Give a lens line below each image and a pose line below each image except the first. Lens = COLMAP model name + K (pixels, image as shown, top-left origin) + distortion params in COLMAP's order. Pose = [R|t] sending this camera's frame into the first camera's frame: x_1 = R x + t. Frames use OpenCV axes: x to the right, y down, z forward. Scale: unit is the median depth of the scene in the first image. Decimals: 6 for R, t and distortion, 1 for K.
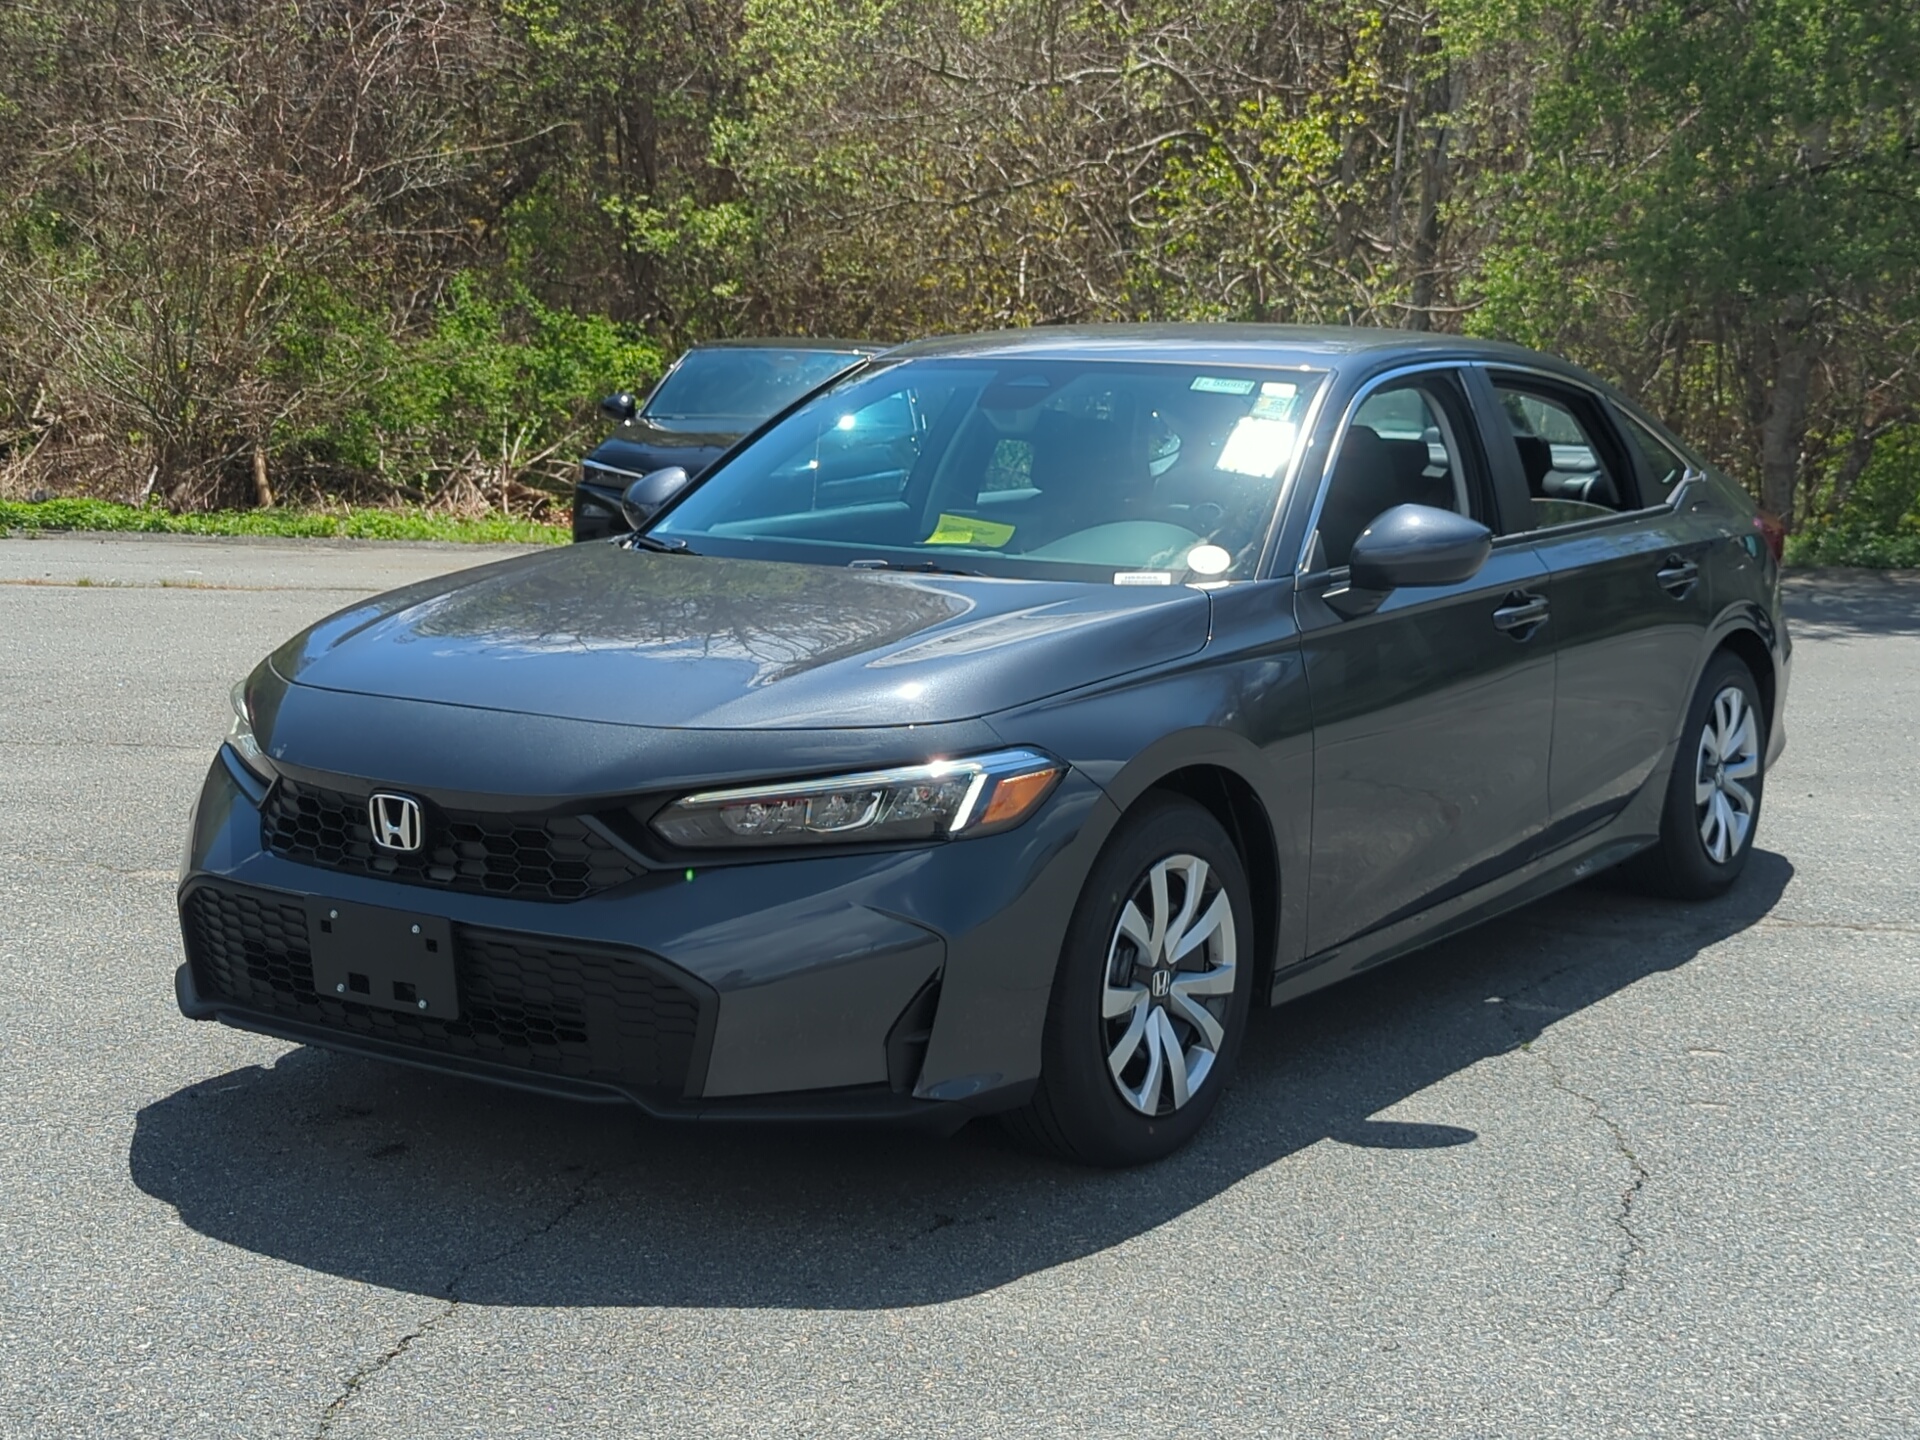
lens RADIAL K [[2721.4, 0, 960.7], [0, 2721.4, 632.0], [0, 0, 1]] dist [0.252157, -1.209691]
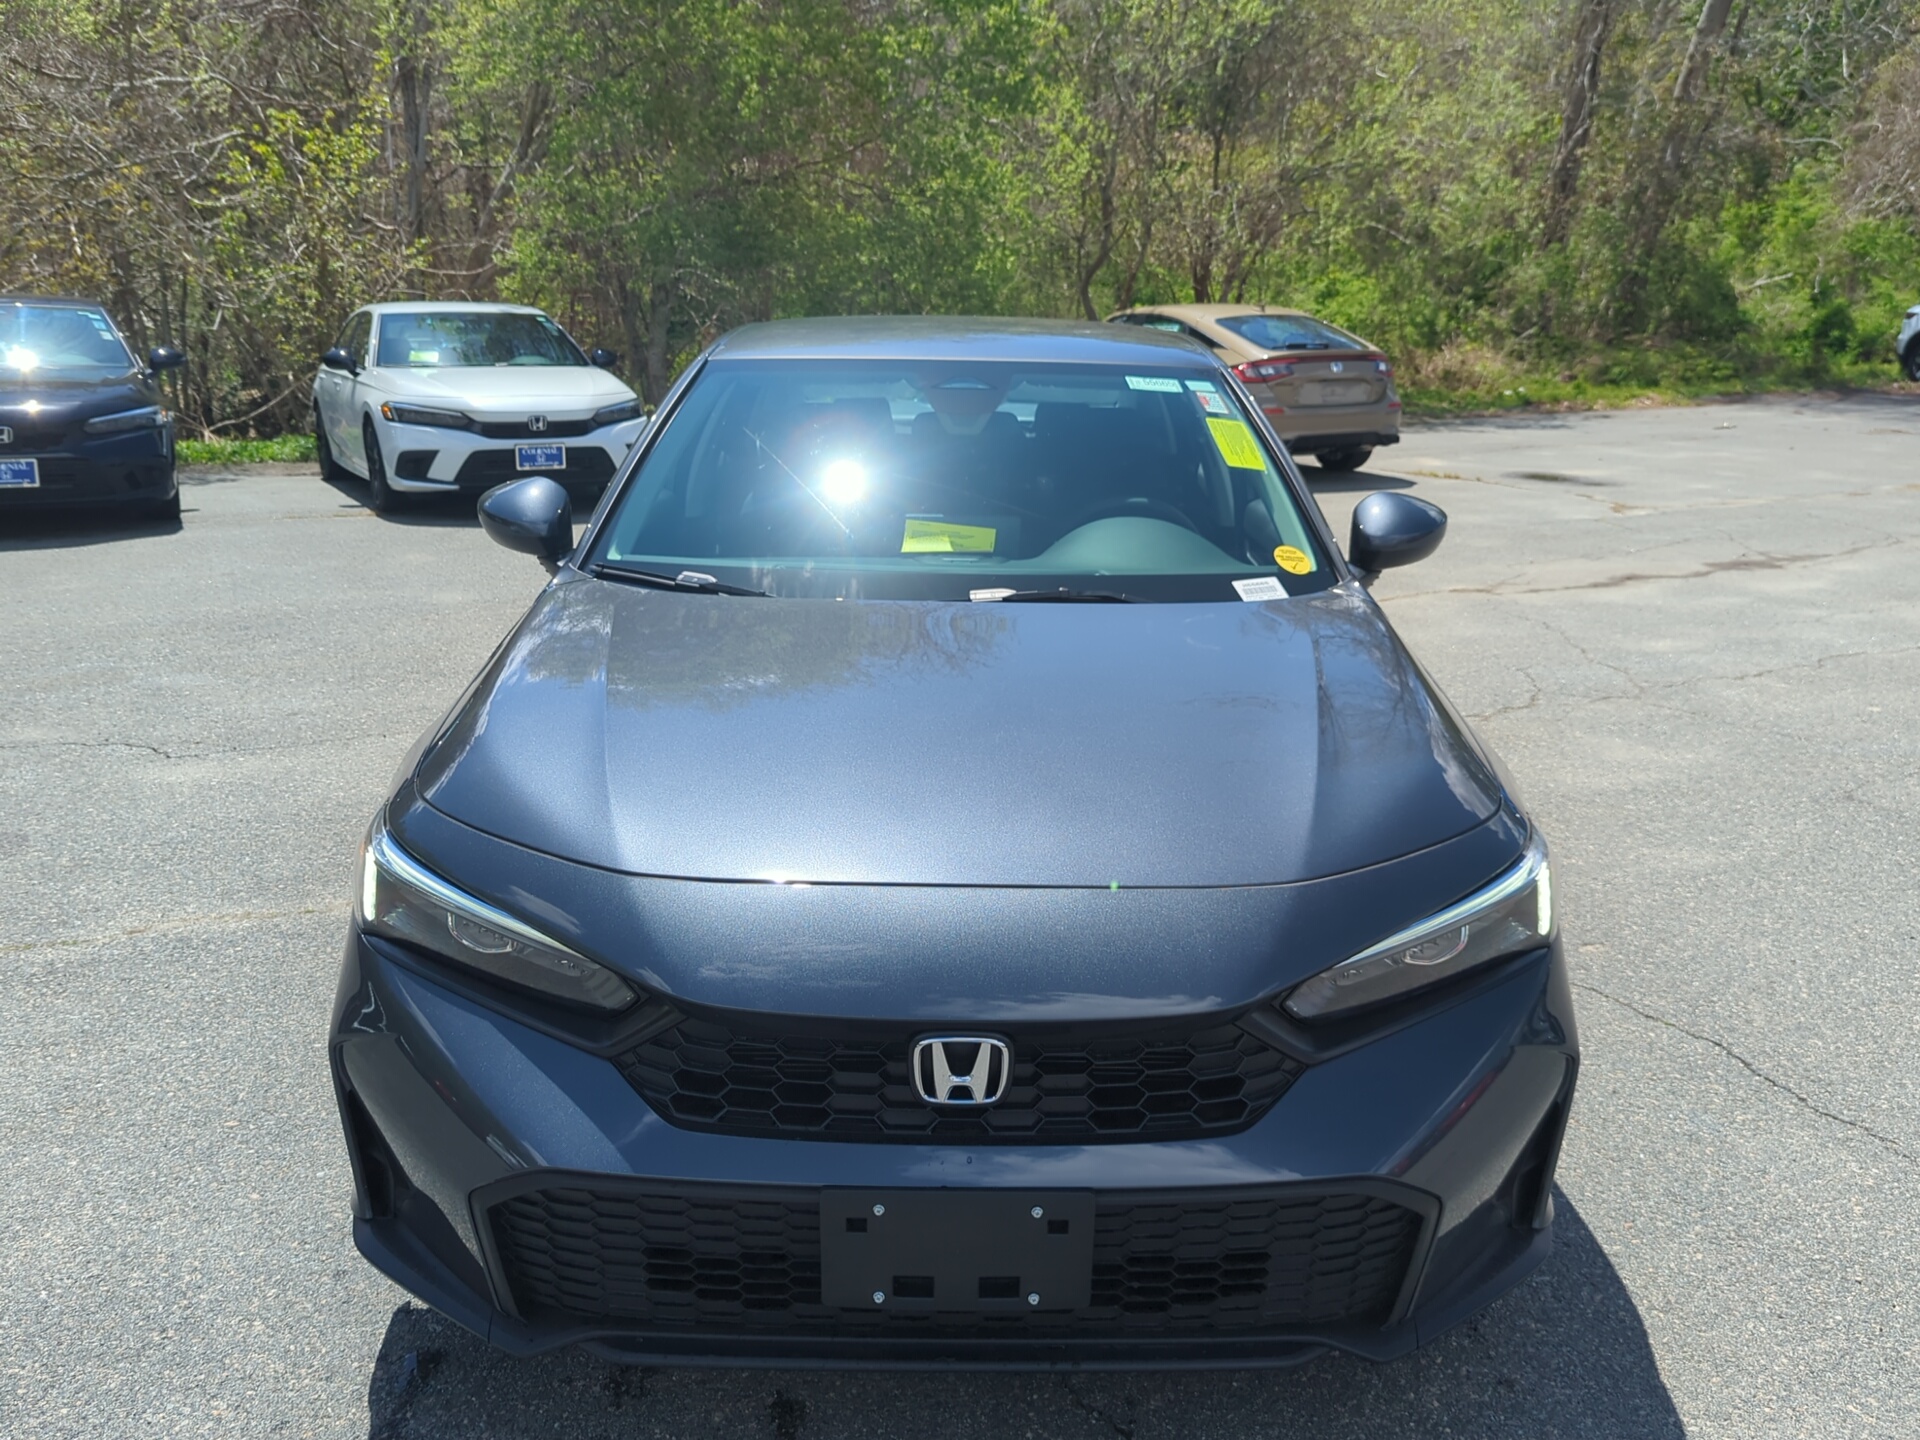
lens RADIAL K [[1556.1, 0, 971.9], [0, 1556.1, 682.5], [0, 0, 1]] dist [0.076518, -0.082552]
pose [[0.821700, -0.133779, 0.553997, -0.254019], [0.053621, 0.985895, 0.158543, -0.059359], [-0.567393, -0.100569, 0.817283, 0.404548]]
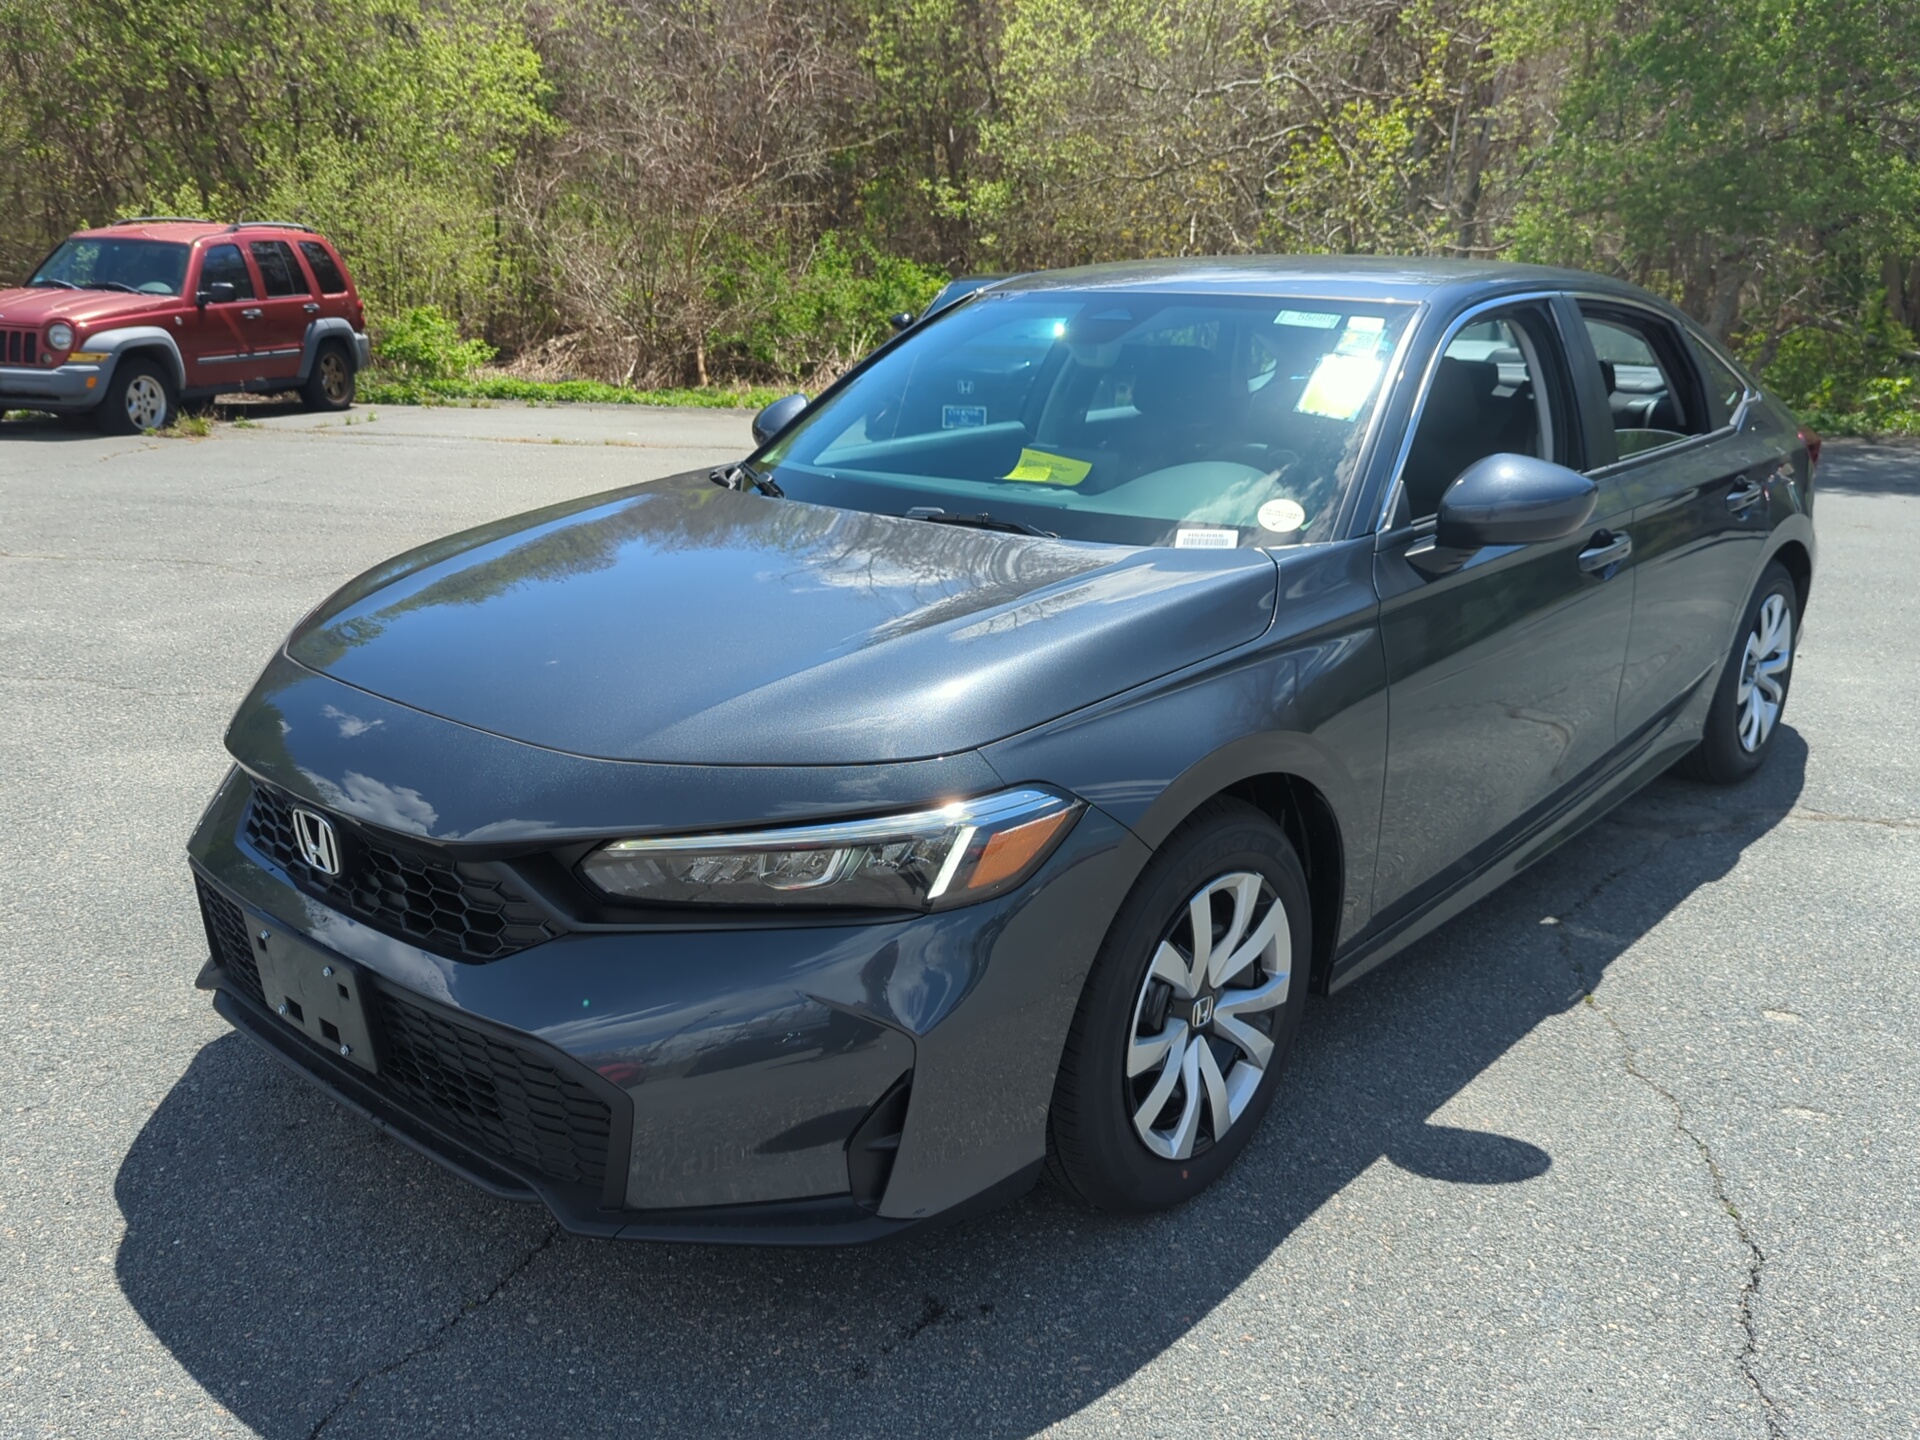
lens RADIAL K [[1556.1, 0, 971.9], [0, 1556.1, 682.5], [0, 0, 1]] dist [0.076518, -0.082552]
pose [[0.992643, 0.025825, -0.118289, 0.036376], [-0.008007, 0.988851, 0.148695, -0.034593], [0.120810, -0.146654, 0.981783, 0.326314]]
